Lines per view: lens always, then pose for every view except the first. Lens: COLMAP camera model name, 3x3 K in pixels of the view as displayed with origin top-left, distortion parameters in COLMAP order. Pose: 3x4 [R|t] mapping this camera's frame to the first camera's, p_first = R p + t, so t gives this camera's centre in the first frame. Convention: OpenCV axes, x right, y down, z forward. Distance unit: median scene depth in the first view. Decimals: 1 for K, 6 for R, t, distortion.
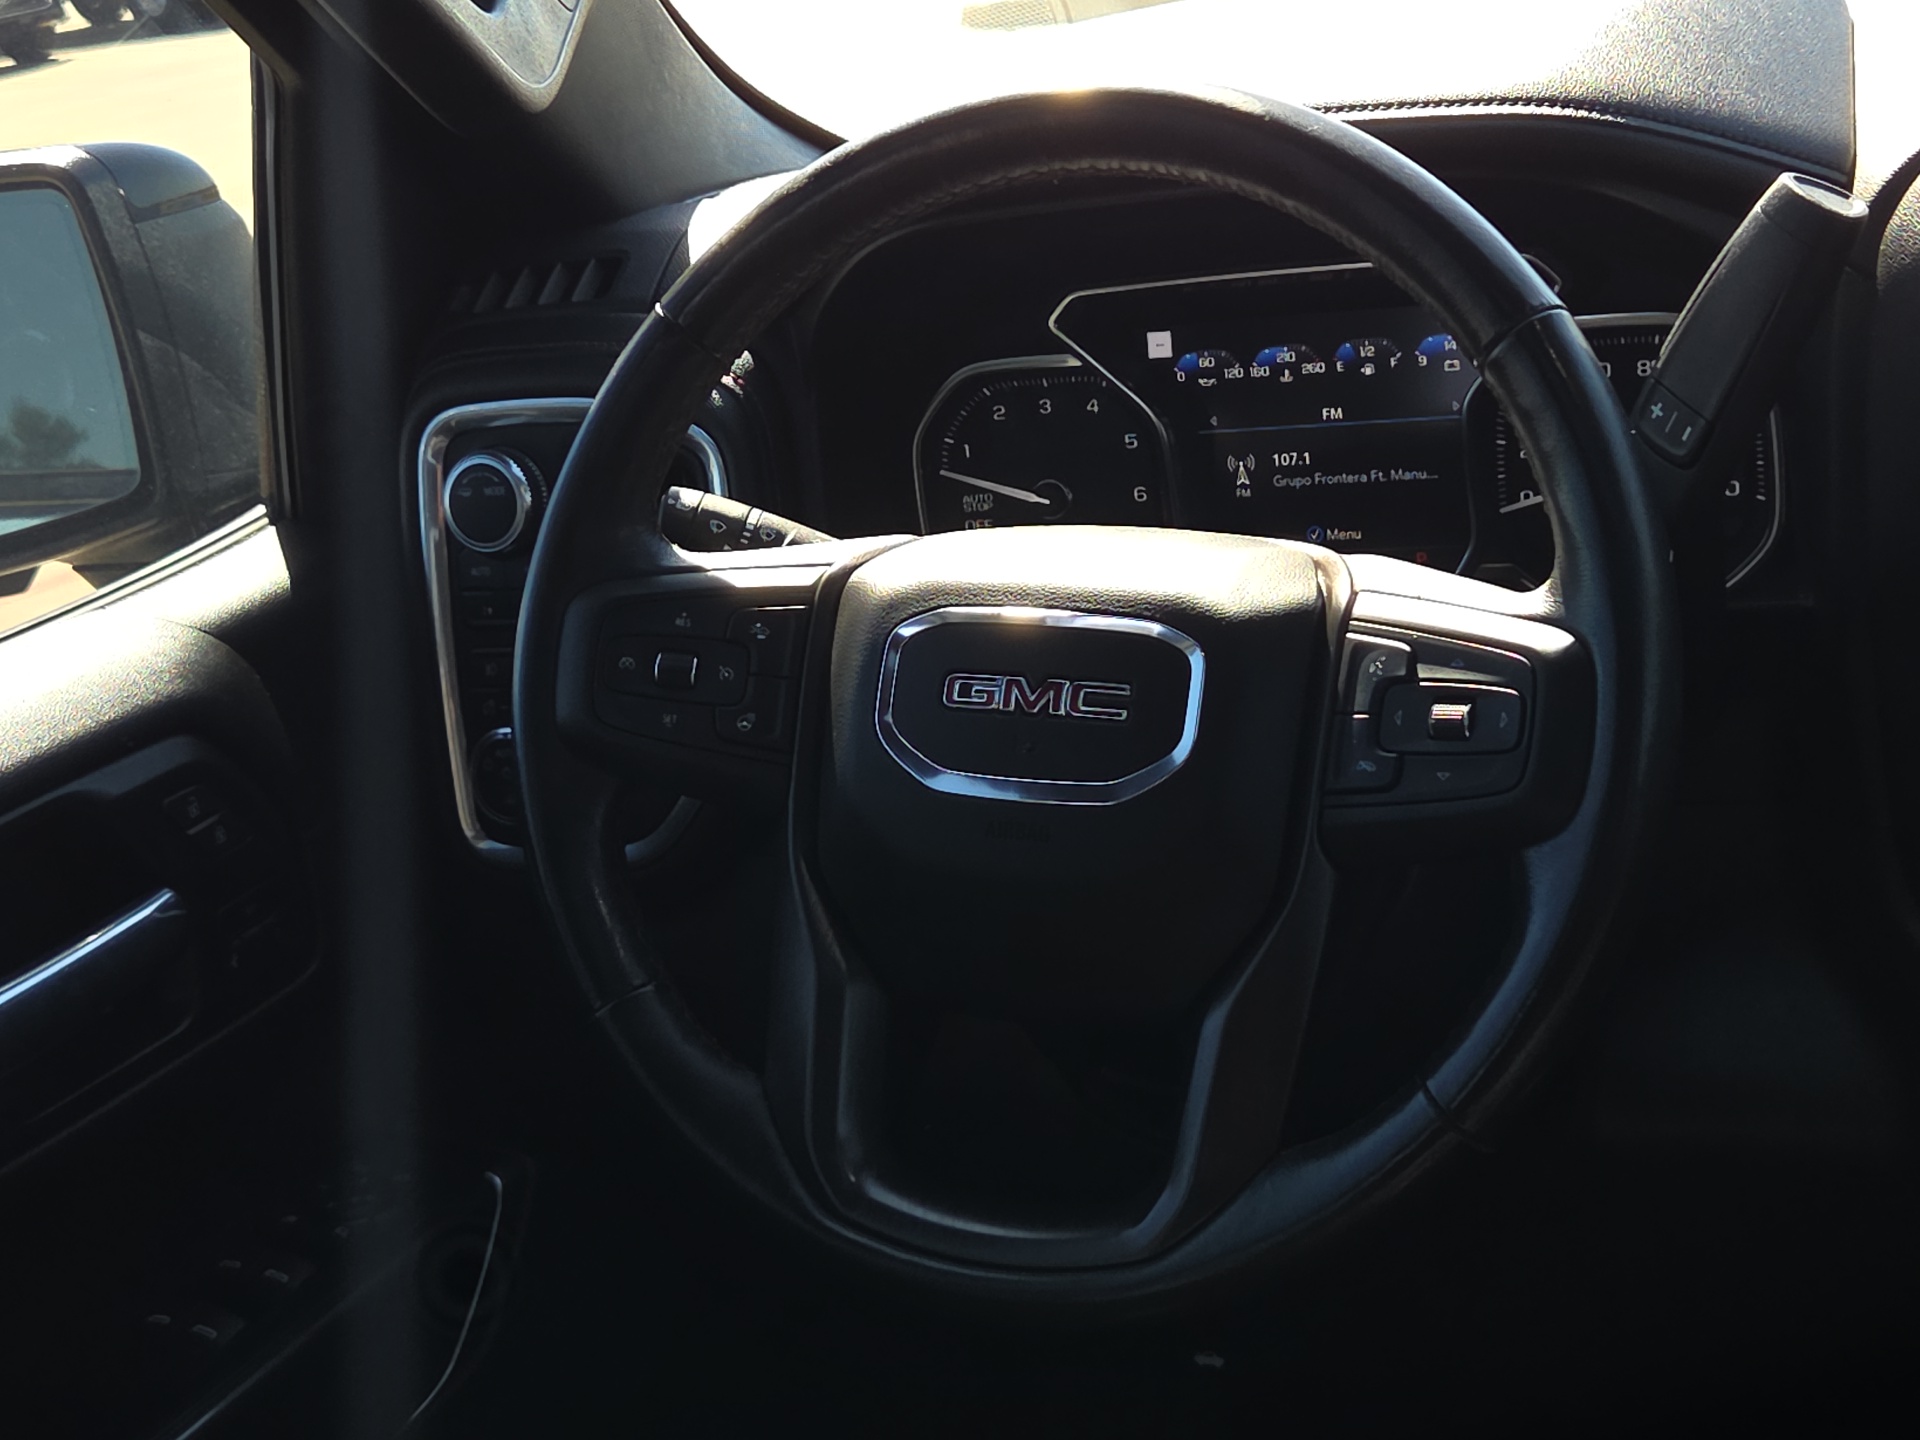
lens RADIAL K [[3192.2, 0, 977.8], [0, 3192.2, 630.2], [0, 0, 1]] dist [0.117463, 0.000000]
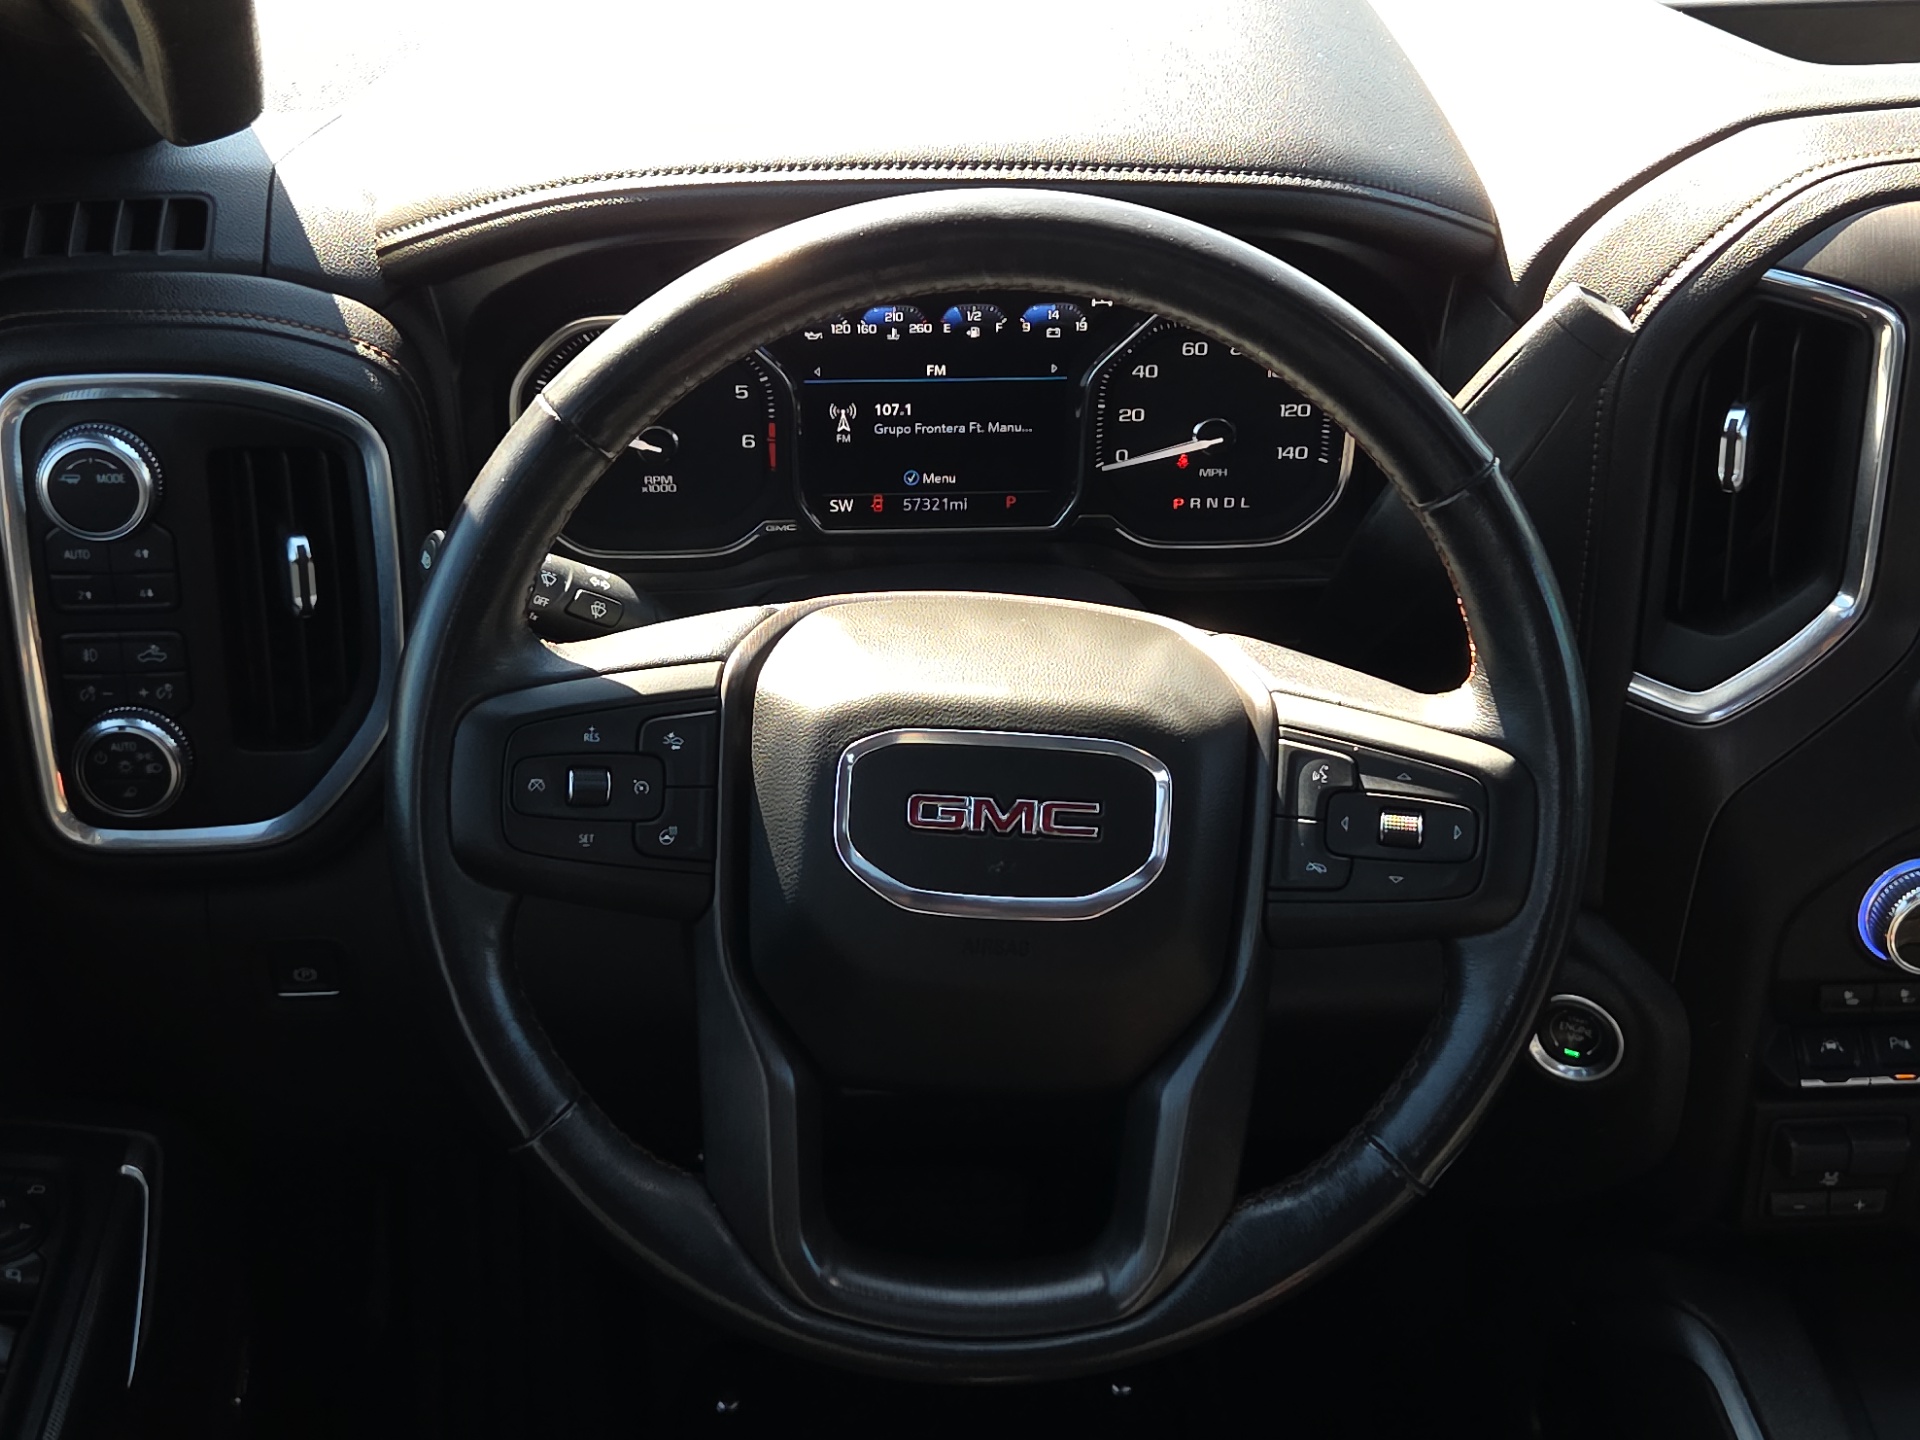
lens RADIAL K [[2598.4, 0, 979.5], [0, 2598.4, 654.2], [0, 0, 1]] dist [0.092942, 0.000000]
pose [[0.869878, -0.089799, 0.485024, -0.317219], [-0.025292, 0.973876, 0.225668, -0.177836], [-0.492618, -0.208571, 0.844882, 0.245383]]
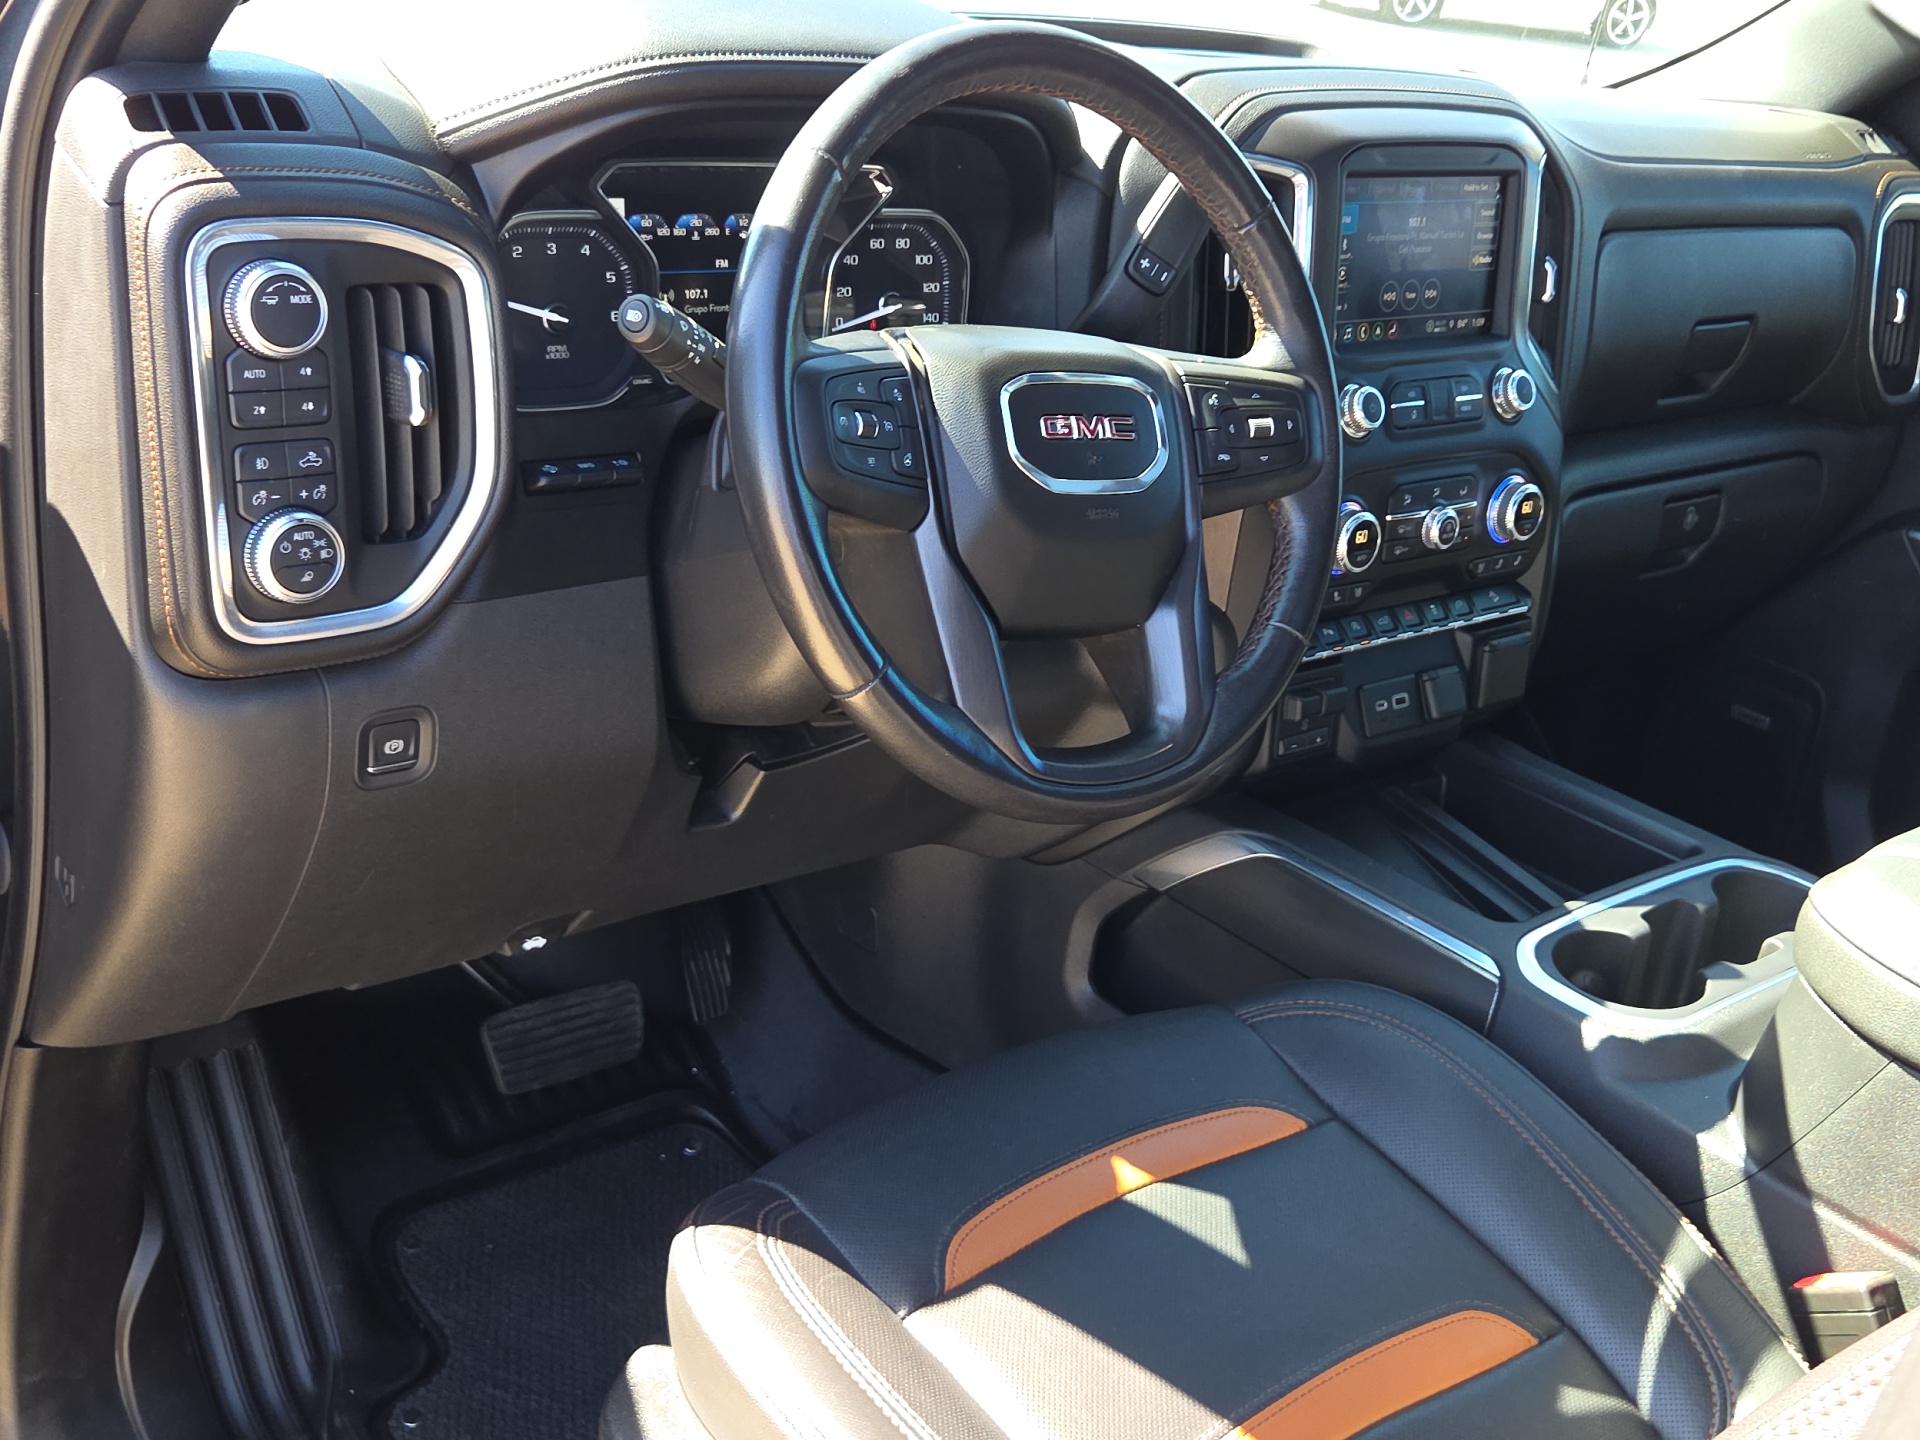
lens RADIAL K [[2084.4, 0, 1002.9], [0, 2084.4, 659.3], [0, 0, 1]] dist [0.083668, 0.000000]
pose [[0.404600, -0.128291, 0.905450, -0.767272], [0.056914, 0.991724, 0.115084, 0.010702], [-0.912721, 0.004970, 0.408553, 0.499514]]
